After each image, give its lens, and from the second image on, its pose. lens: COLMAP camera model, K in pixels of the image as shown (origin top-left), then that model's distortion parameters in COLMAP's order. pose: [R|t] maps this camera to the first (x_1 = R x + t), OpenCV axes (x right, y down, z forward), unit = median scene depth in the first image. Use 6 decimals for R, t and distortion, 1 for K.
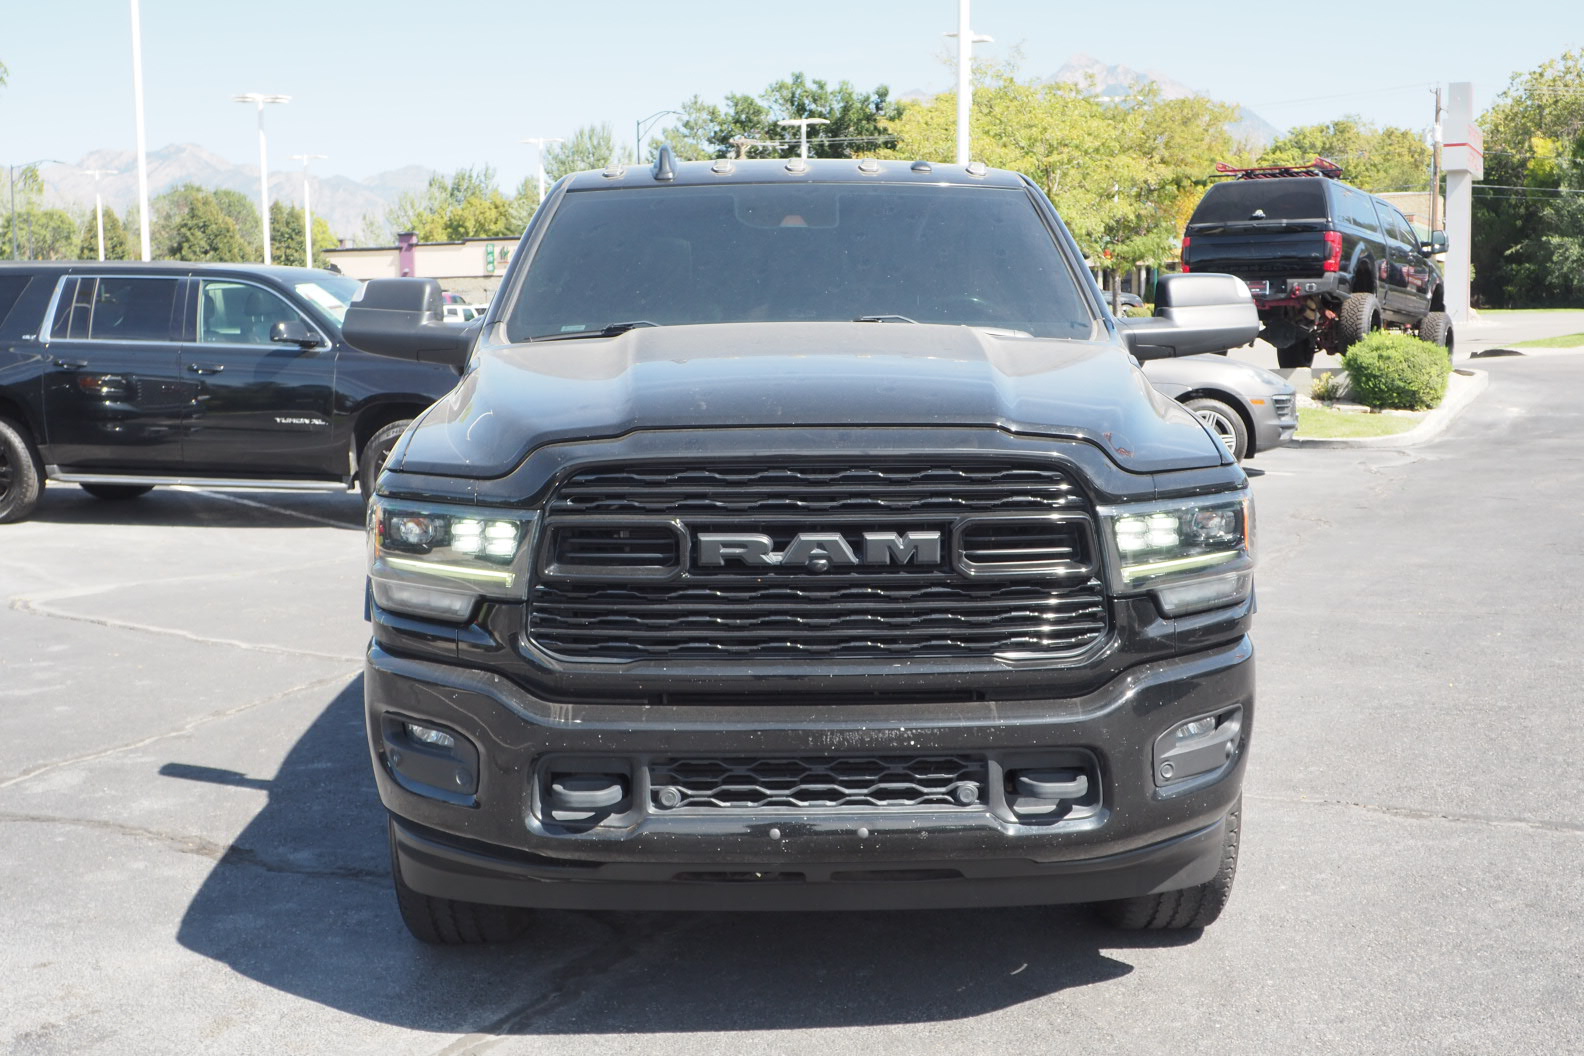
lens RADIAL K [[2005.5, 0, 792.0], [0, 2005.5, 528.0], [0, 0, 1]] dist [-0.001375, 0.052584]
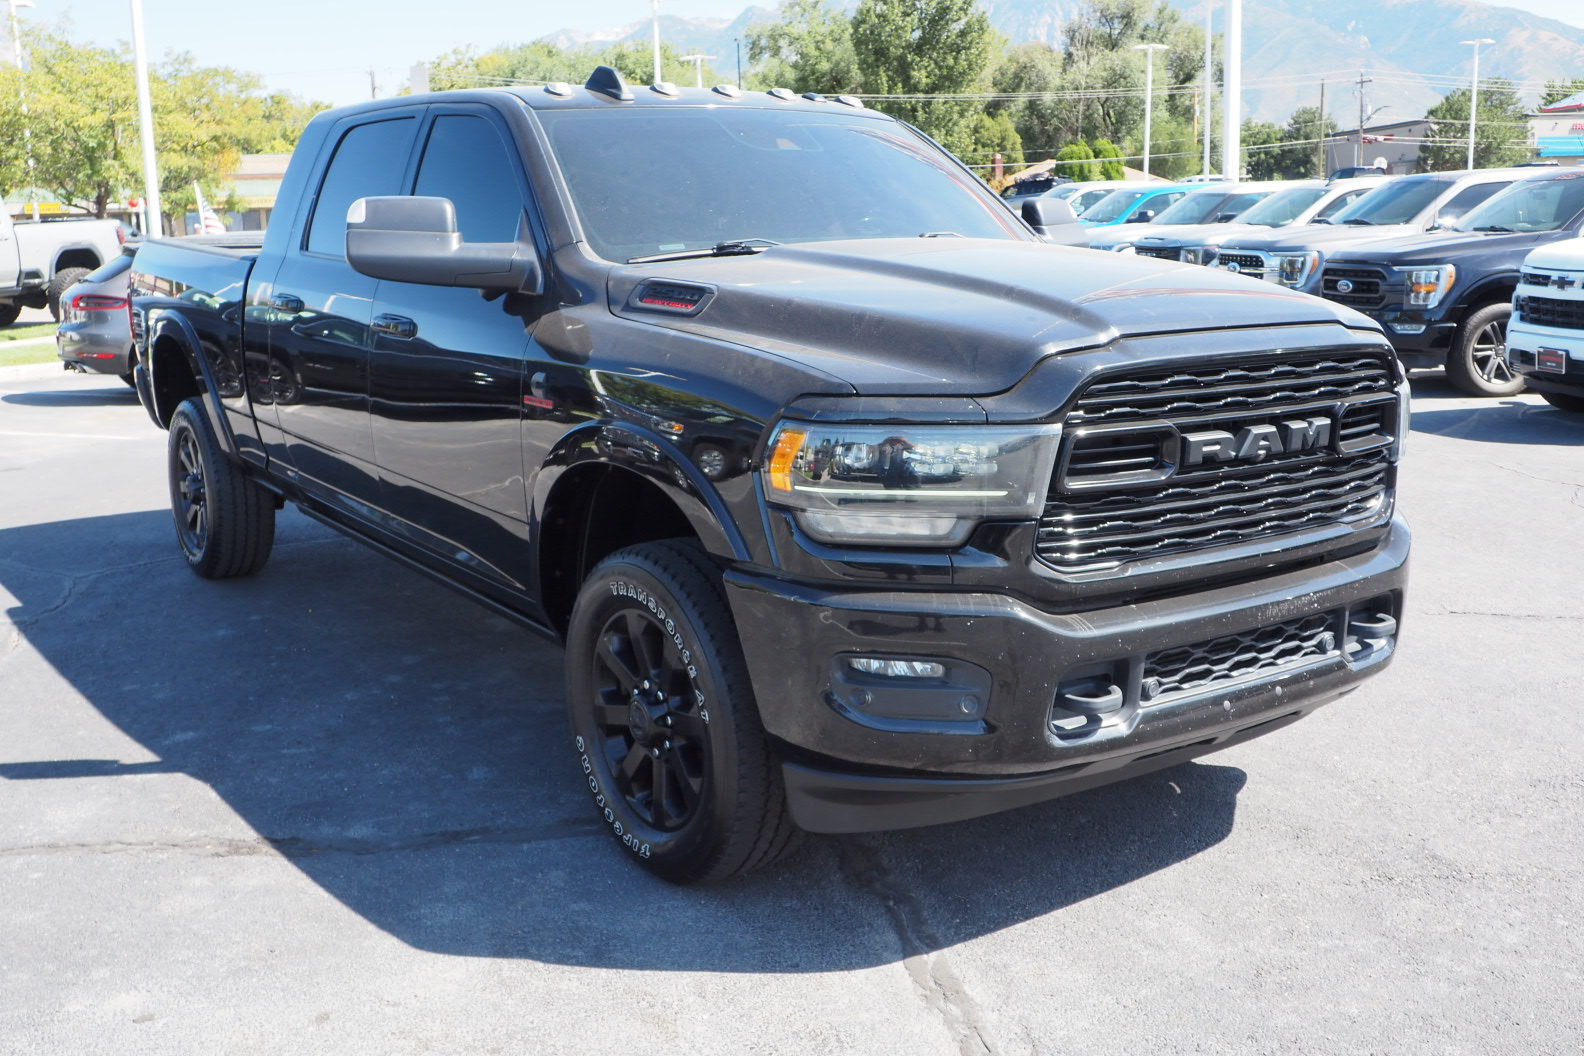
lens RADIAL K [[1573.9, 0, 792.0], [0, 1573.9, 528.0], [0, 0, 1]] dist [-0.011650, -0.001593]
pose [[0.831836, -0.108350, 0.544342, -0.625718], [0.071353, 0.993498, 0.088715, -0.033924], [-0.550415, -0.034956, 0.834159, 0.401313]]
